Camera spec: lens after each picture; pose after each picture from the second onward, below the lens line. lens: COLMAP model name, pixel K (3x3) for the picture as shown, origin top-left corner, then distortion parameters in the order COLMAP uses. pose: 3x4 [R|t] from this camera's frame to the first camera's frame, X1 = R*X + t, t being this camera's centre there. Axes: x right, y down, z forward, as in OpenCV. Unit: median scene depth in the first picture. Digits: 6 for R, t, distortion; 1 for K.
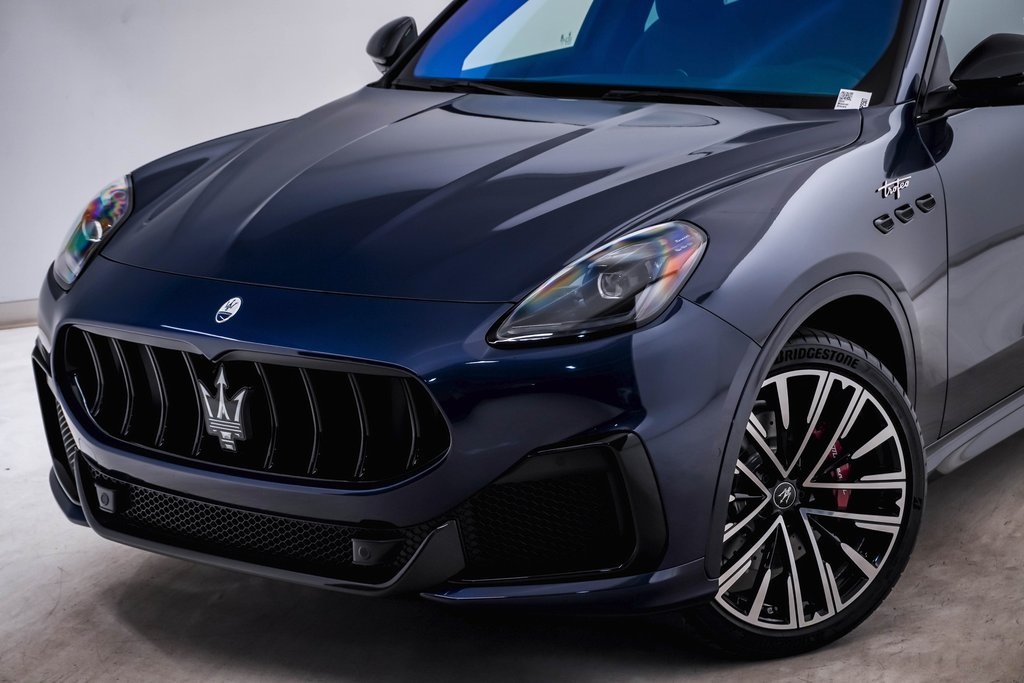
lens RADIAL K [[2190.6, 0, 512.0], [0, 2190.6, 341.5], [0, 0, 1]] dist [0.036294, 0.265634]
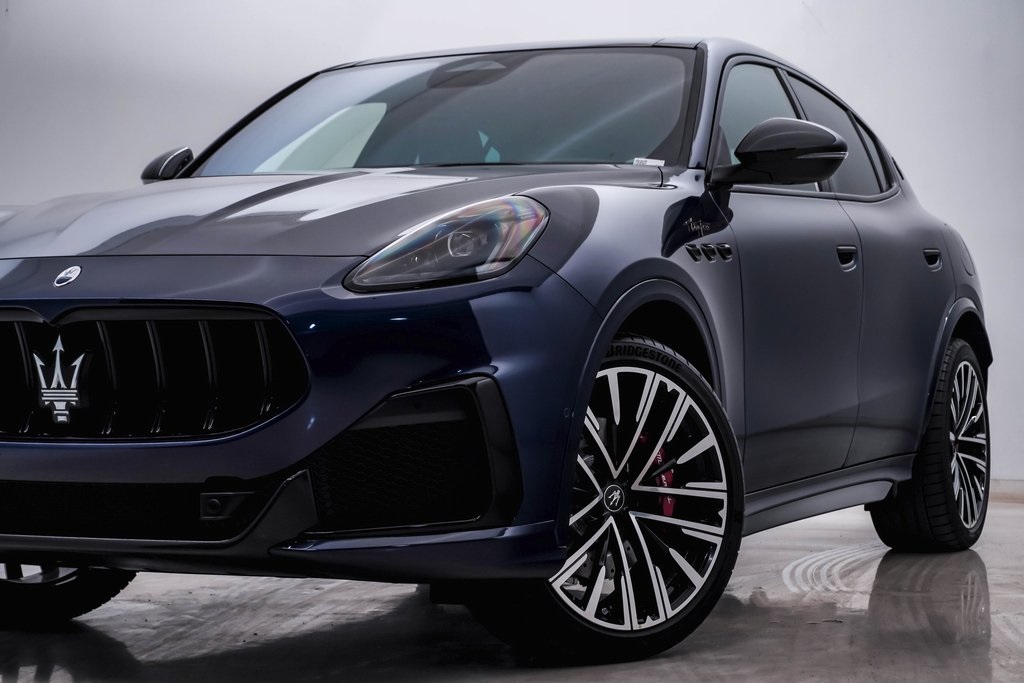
lens RADIAL K [[2190.6, 0, 512.0], [0, 2190.6, 341.5], [0, 0, 1]] dist [0.036294, 0.265634]
pose [[0.985008, 0.016164, 0.171751, -0.095247], [0.021410, 0.976449, -0.214682, 0.214522], [-0.171176, 0.215141, 0.961464, 0.027606]]
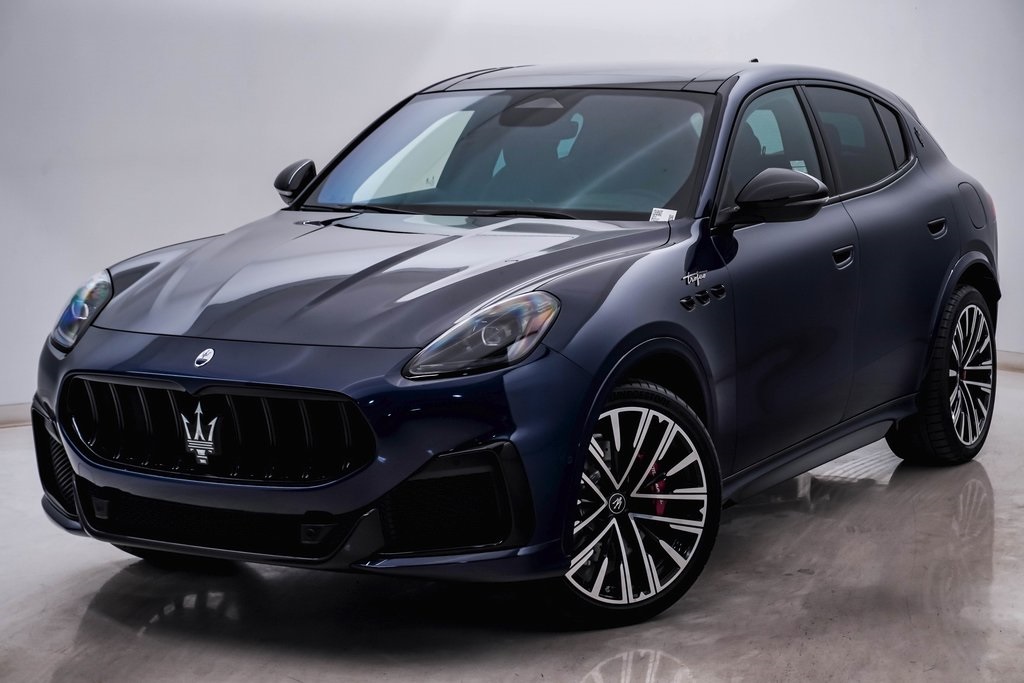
lens RADIAL K [[2190.6, 0, 512.0], [0, 2190.6, 341.5], [0, 0, 1]] dist [0.036294, 0.265634]
pose [[0.995900, 0.000662, 0.090458, -0.059505], [0.007438, 0.995988, -0.089182, 0.090397], [-0.090154, 0.089489, 0.991899, -0.321754]]
